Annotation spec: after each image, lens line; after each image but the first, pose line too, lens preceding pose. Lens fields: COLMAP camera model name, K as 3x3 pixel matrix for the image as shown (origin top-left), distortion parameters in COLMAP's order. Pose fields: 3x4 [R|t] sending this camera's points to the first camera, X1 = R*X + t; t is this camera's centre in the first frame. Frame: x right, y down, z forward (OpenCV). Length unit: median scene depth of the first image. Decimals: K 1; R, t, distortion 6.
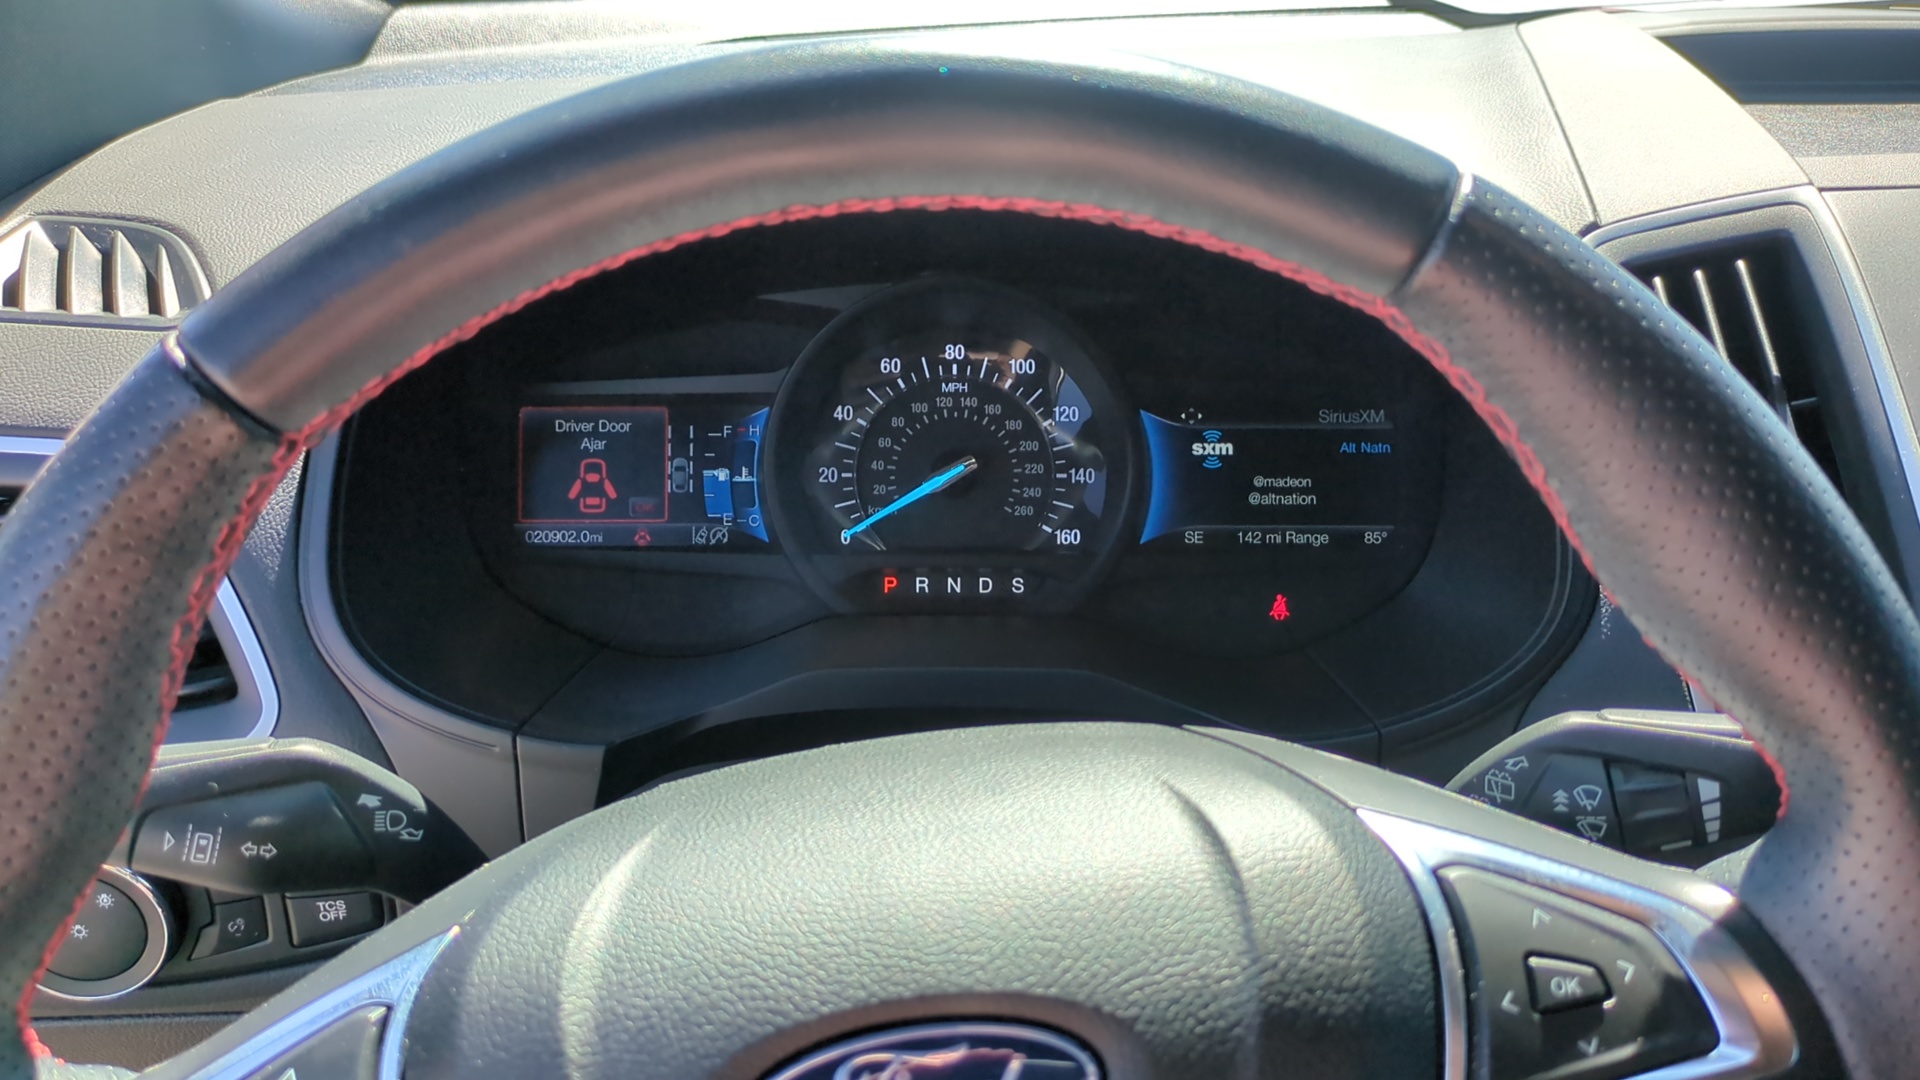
lens RADIAL K [[1652.7, 0, 969.8], [0, 1652.7, 540.2], [0, 0, 1]] dist [0.050880, -0.052075]
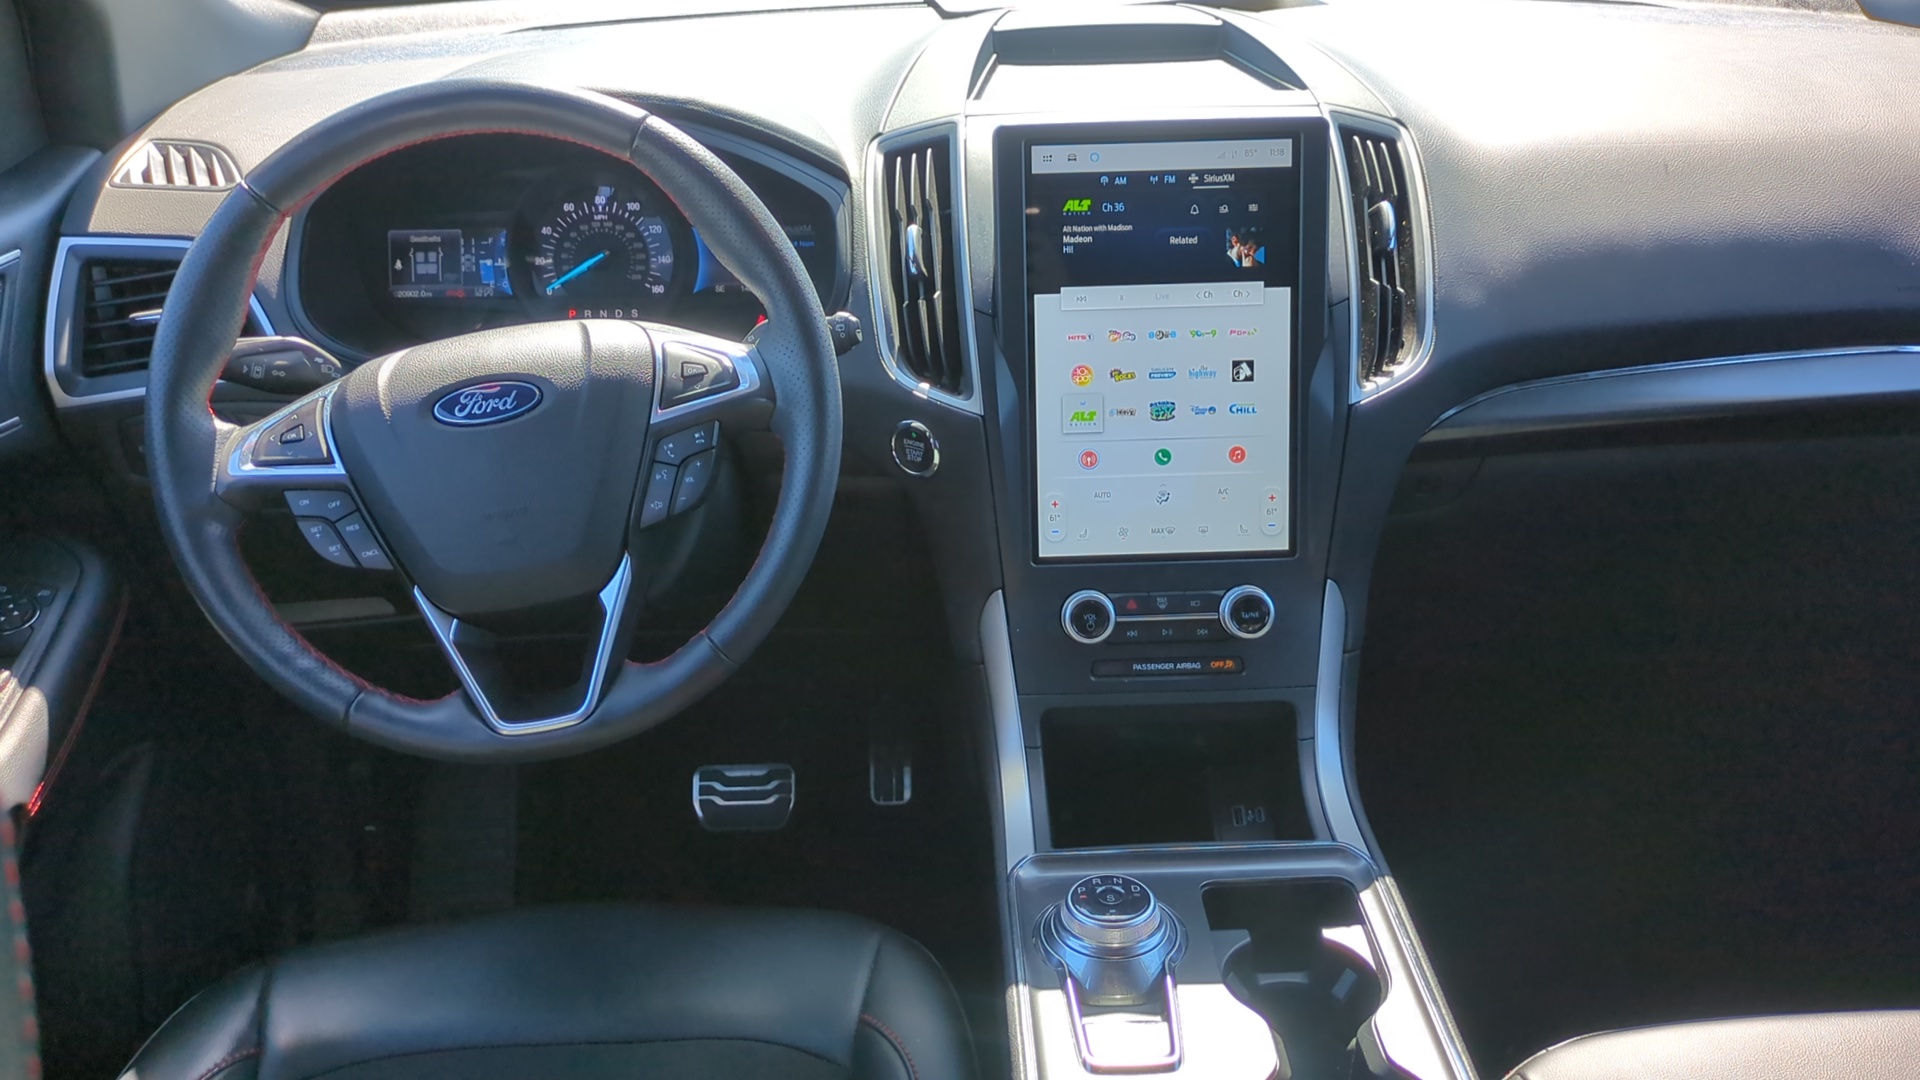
lens RADIAL K [[1652.7, 0, 965.4], [0, 1652.7, 545.8], [0, 0, 1]] dist [0.050880, -0.052075]
pose [[0.999665, -0.022172, 0.013322, 0.411036], [0.021407, 0.998255, 0.055041, 0.213373], [-0.014519, -0.054738, 0.998395, -1.099911]]
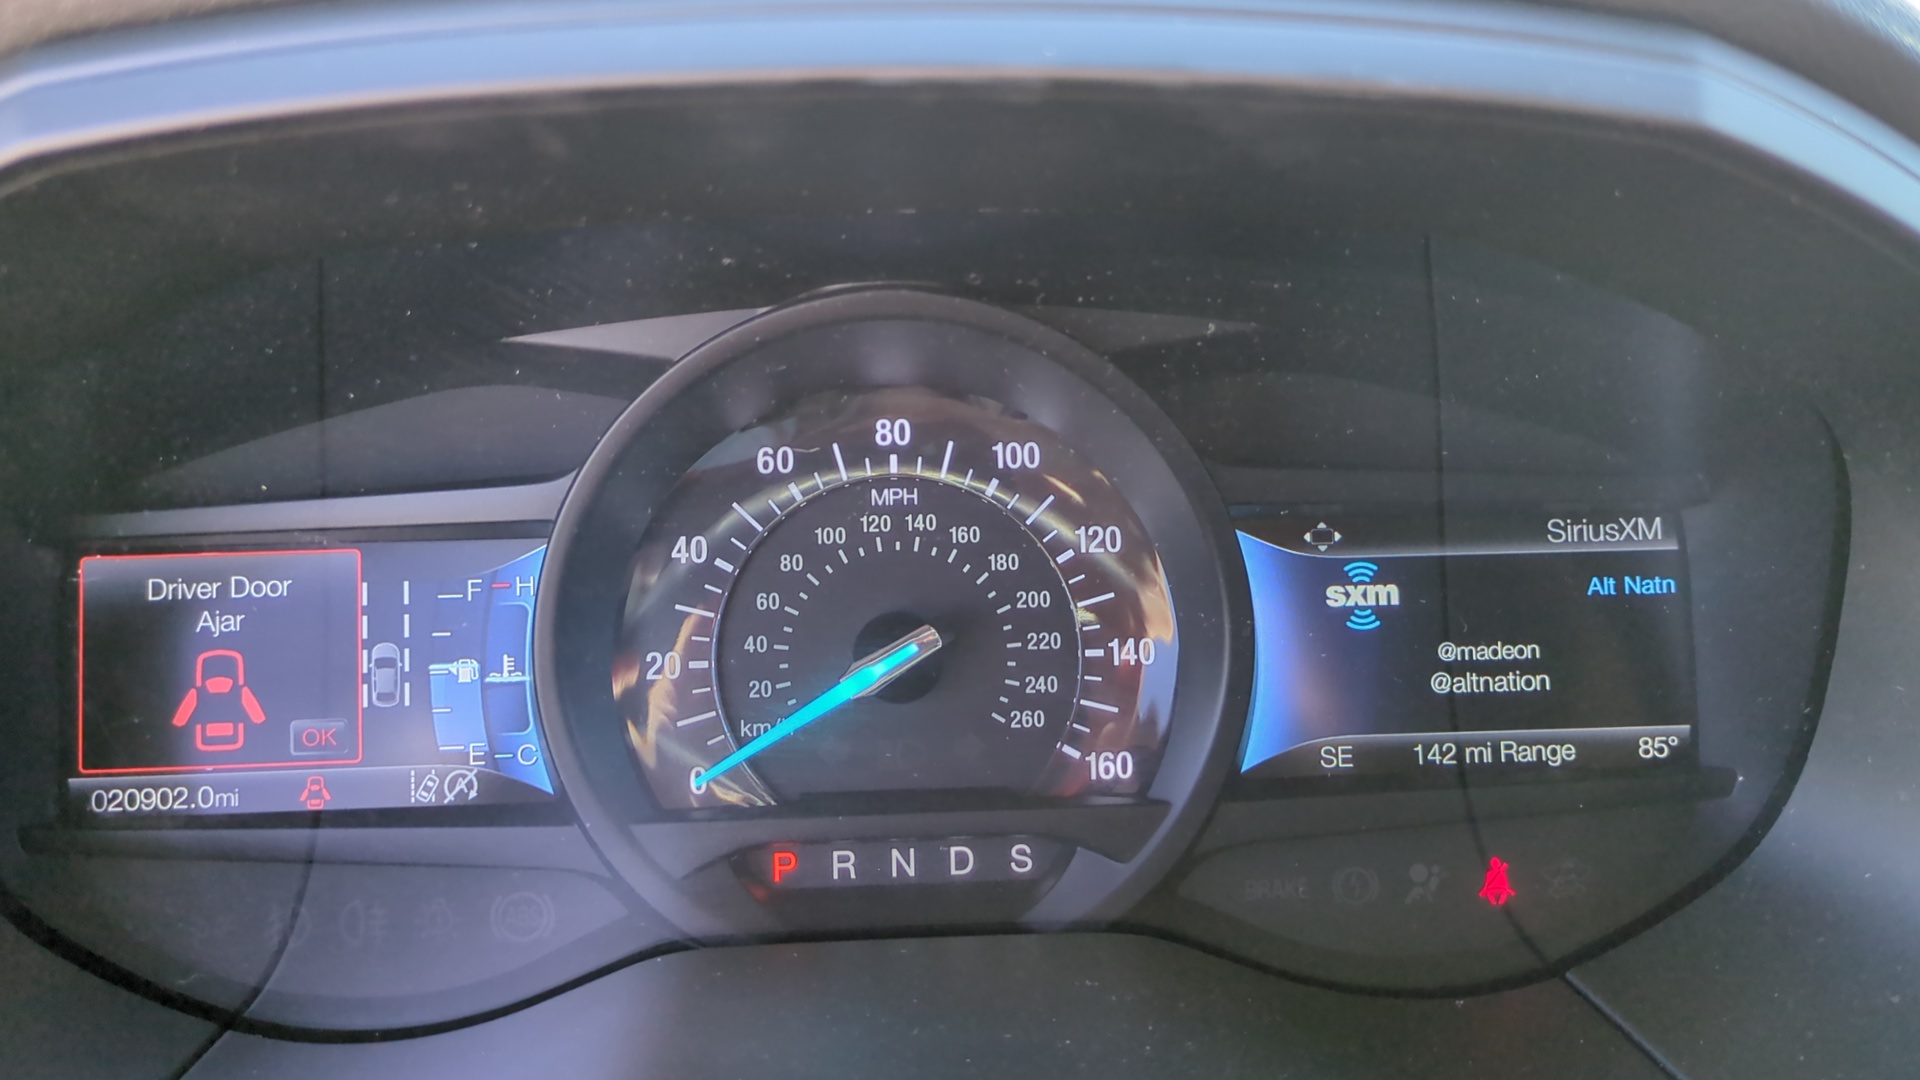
lens RADIAL K [[1652.7, 0, 973.0], [0, 1652.7, 534.0], [0, 0, 1]] dist [0.050880, -0.052075]
pose [[0.998204, -0.028268, 0.052814, -0.012424], [0.030433, 0.998710, -0.040656, -0.057567], [-0.051597, 0.042190, 0.997776, 0.455322]]
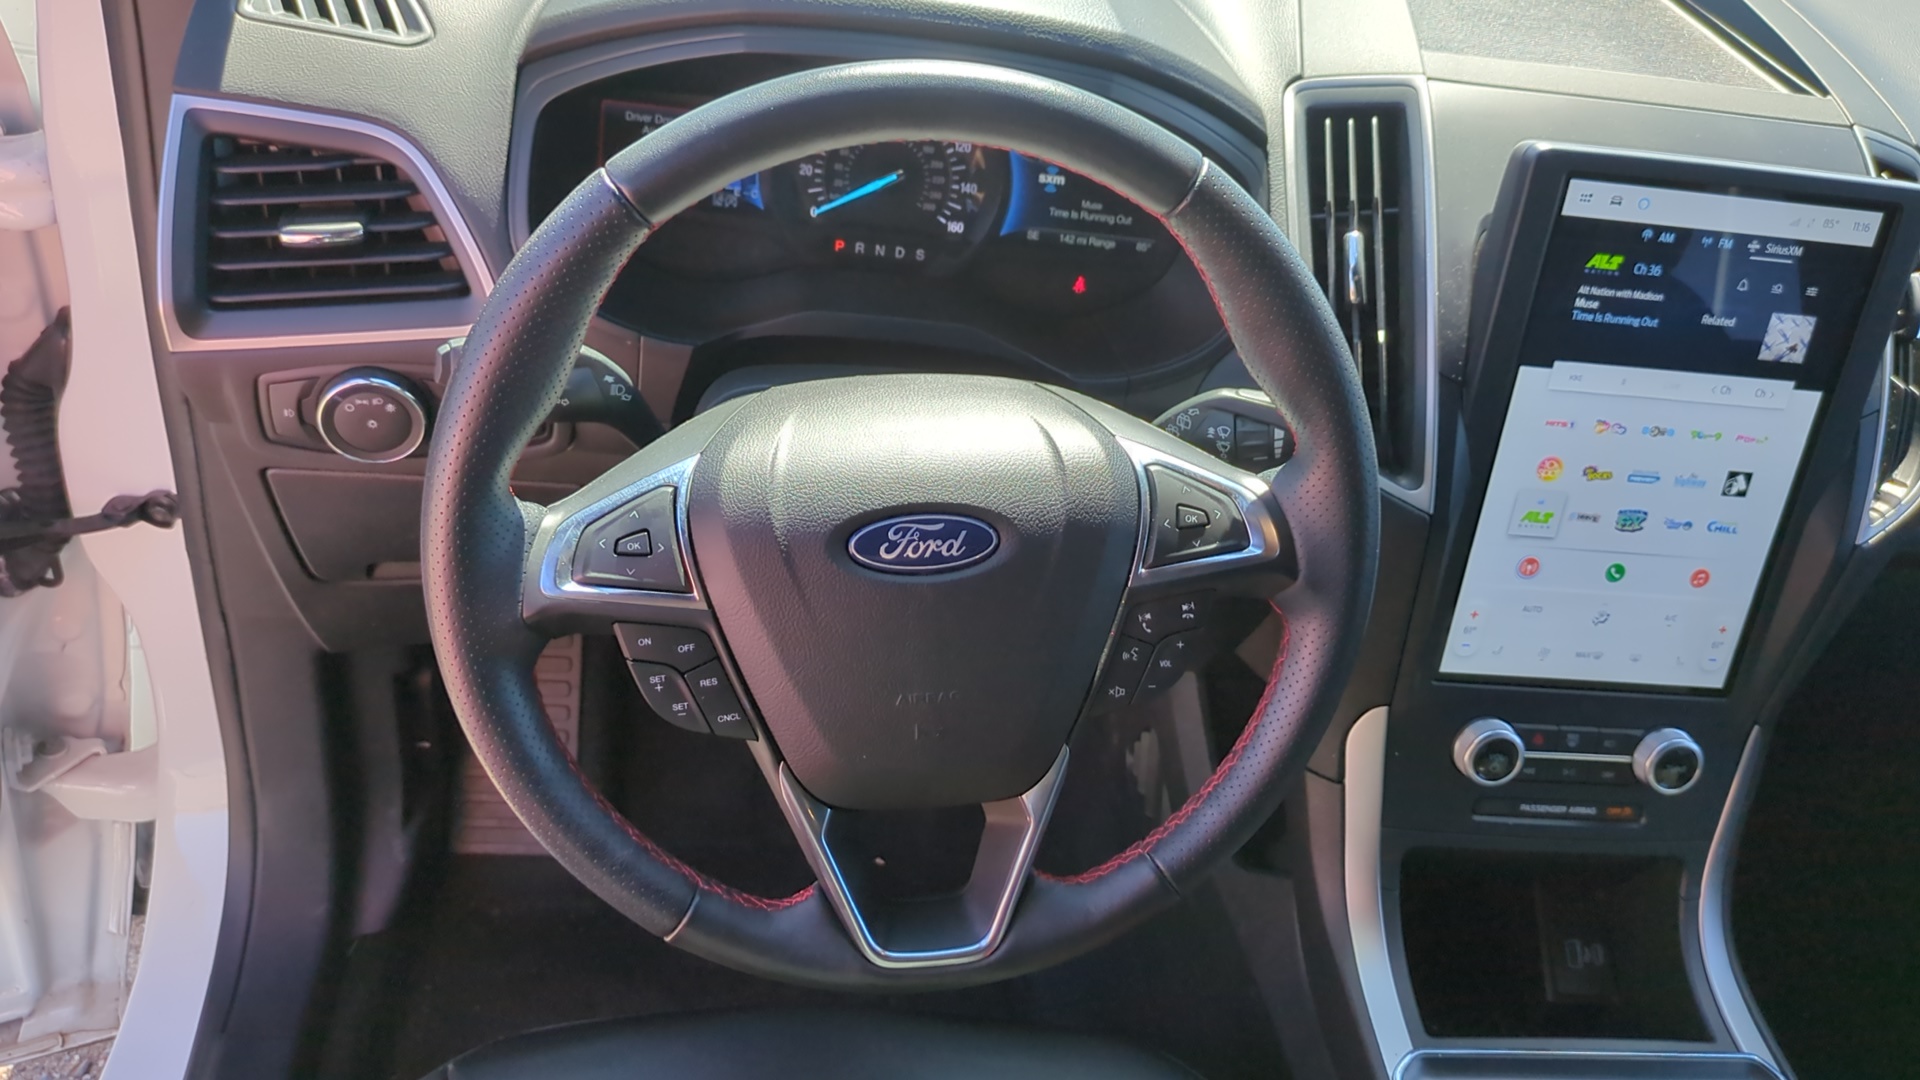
lens RADIAL K [[1652.7, 0, 970.5], [0, 1652.7, 535.5], [0, 0, 1]] dist [0.050880, -0.052075]
pose [[0.983573, 0.074015, 0.164636, -0.164447], [-0.117461, 0.954987, 0.272403, -0.153018], [-0.137063, -0.287266, 0.947994, -0.582995]]
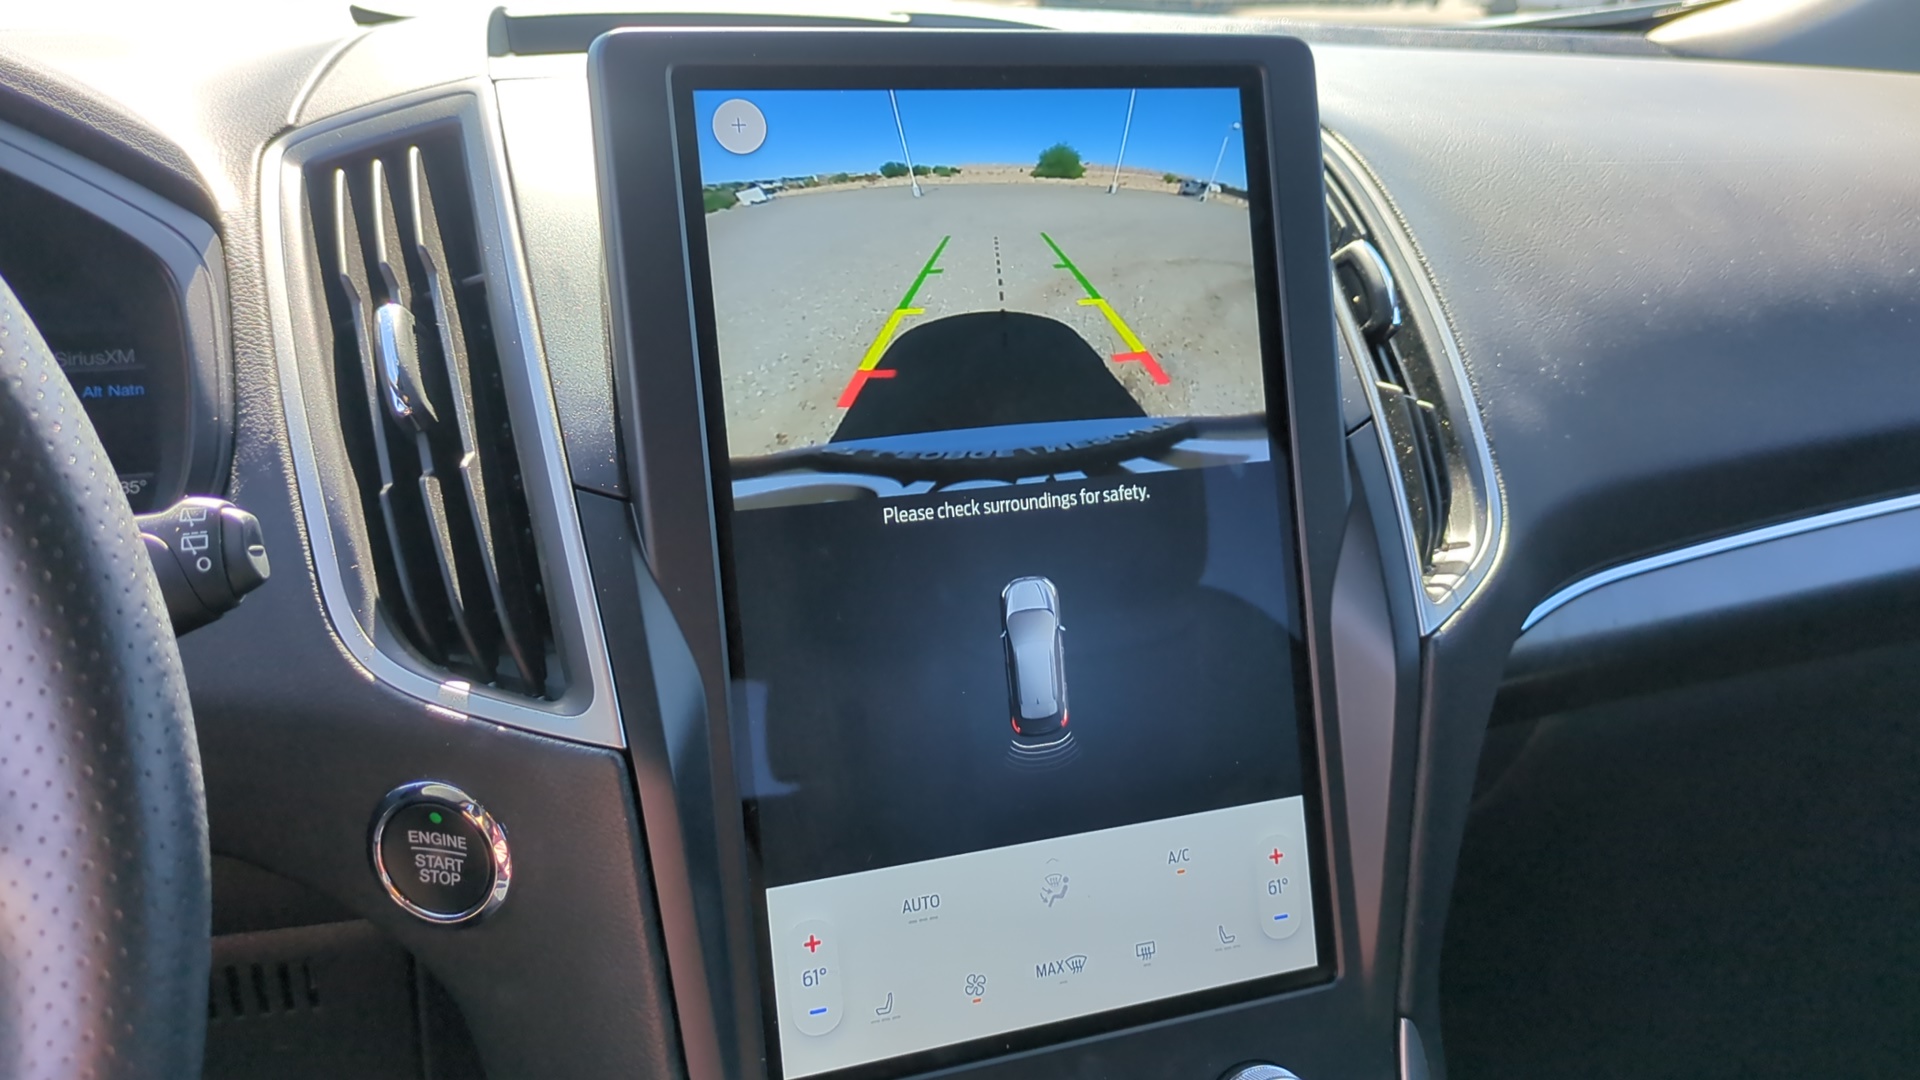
lens RADIAL K [[1652.7, 0, 974.7], [0, 1652.7, 542.5], [0, 0, 1]] dist [0.050880, -0.052075]
pose [[0.936826, -0.092356, 0.337383, 0.367720], [0.124951, 0.989235, -0.076162, 0.156210], [-0.326717, 0.113507, 0.938281, -0.000844]]
